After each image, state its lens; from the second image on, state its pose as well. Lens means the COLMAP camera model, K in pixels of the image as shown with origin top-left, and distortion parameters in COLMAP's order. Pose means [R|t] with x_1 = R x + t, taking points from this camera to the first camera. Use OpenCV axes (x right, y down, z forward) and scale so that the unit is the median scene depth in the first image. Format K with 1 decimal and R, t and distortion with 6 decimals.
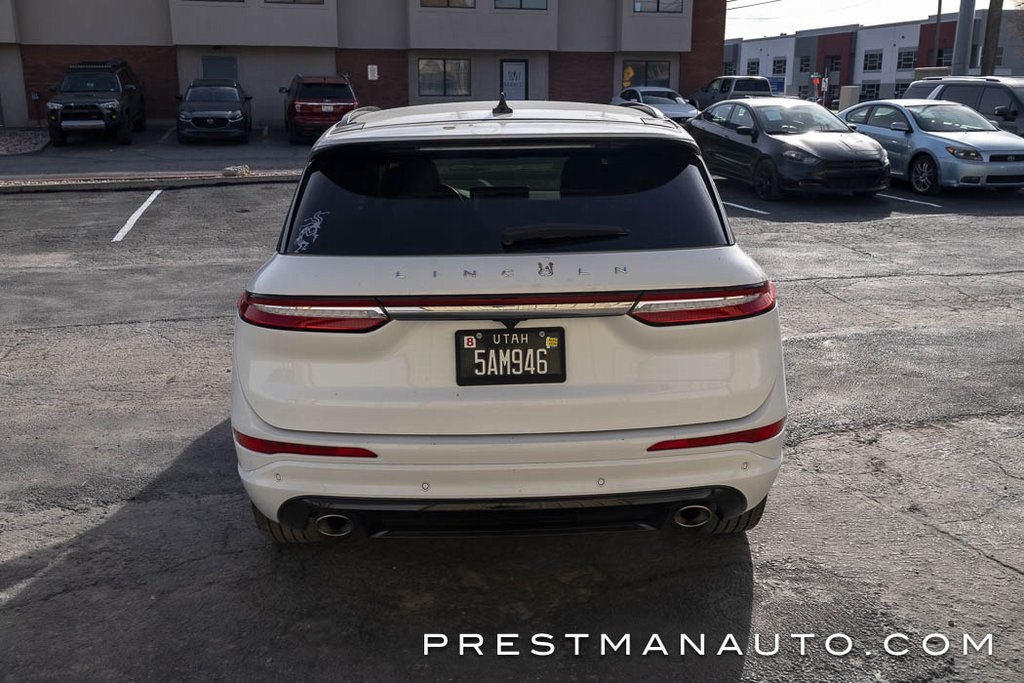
lens RADIAL K [[933.4, 0, 512.0], [0, 933.4, 341.5], [0, 0, 1]] dist [0.008379, -0.007654]
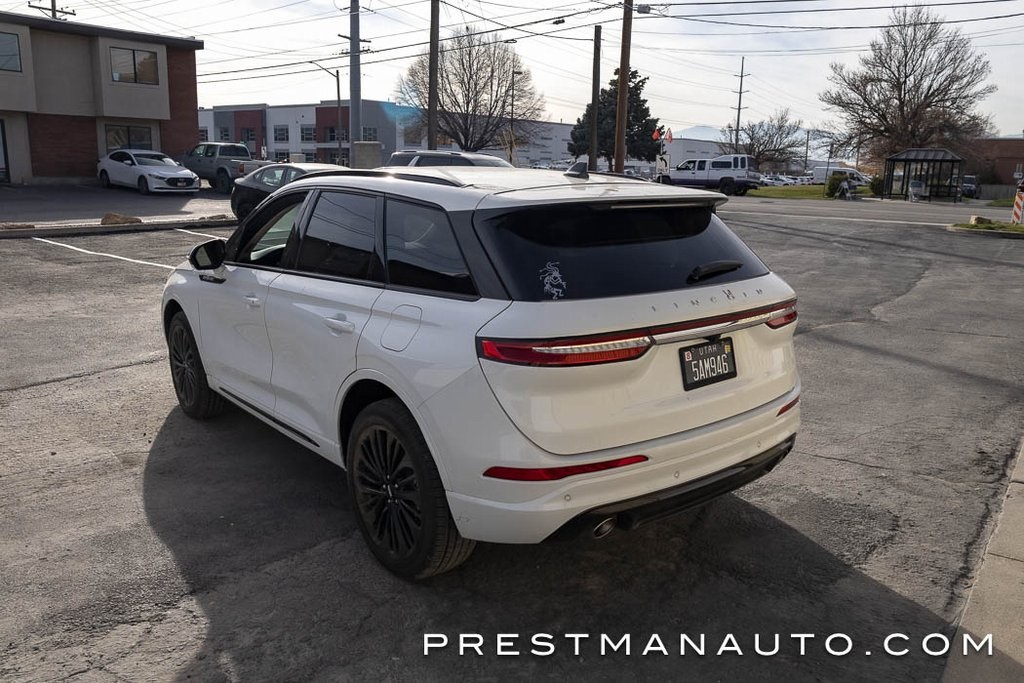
lens RADIAL K [[781.9, 0, 512.0], [0, 781.9, 341.5], [0, 0, 1]] dist [-0.018782, -0.003571]
pose [[0.794008, -0.113121, 0.597290, -0.677069], [0.130496, 0.991346, 0.014277, -0.051316], [-0.593736, 0.066608, 0.801898, 0.217413]]
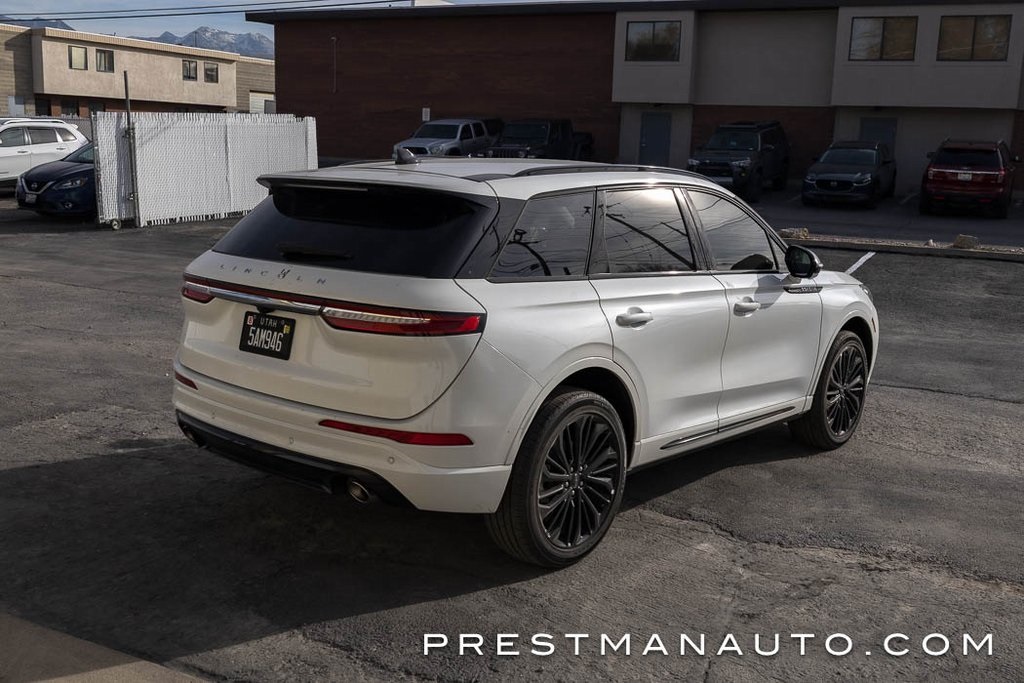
lens RADIAL K [[1032.1, 0, 512.0], [0, 1032.1, 341.5], [0, 0, 1]] dist [0.004892, -0.019822]
pose [[0.746775, 0.152169, -0.647434, 0.962323], [-0.204531, 0.978843, -0.005852, -0.030582], [0.632846, 0.136790, 0.762099, 0.061331]]
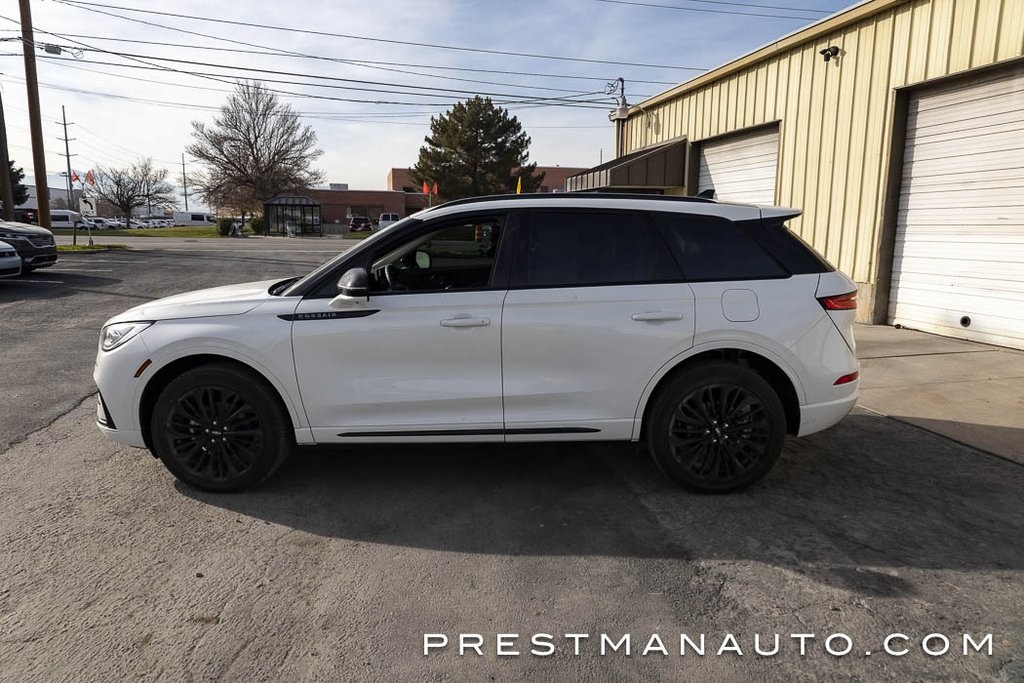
lens RADIAL K [[659.4, 0, 516.5], [0, 659.4, 329.6], [0, 0, 1]] dist [0.003941, -0.000771]
pose [[0.041479, -0.155259, 0.987003, -1.263772], [0.239273, 0.960651, 0.141058, -0.255335], [-0.970066, 0.230312, 0.076996, 1.233527]]
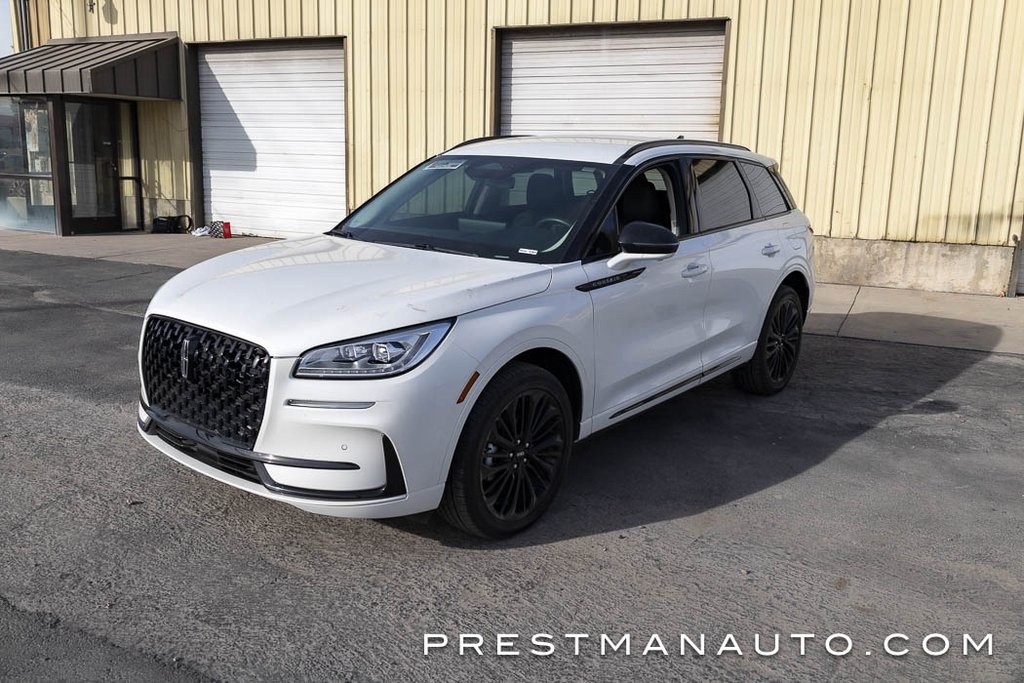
lens RADIAL K [[822.8, 0, 537.5], [0, 822.8, 314.0], [0, 0, 1]] dist [-0.004287, 0.005349]
pose [[-0.769475, -0.136750, 0.623865, -0.878718], [0.132197, 0.921553, 0.365054, -0.566274], [-0.624846, 0.363373, -0.691034, 2.402515]]
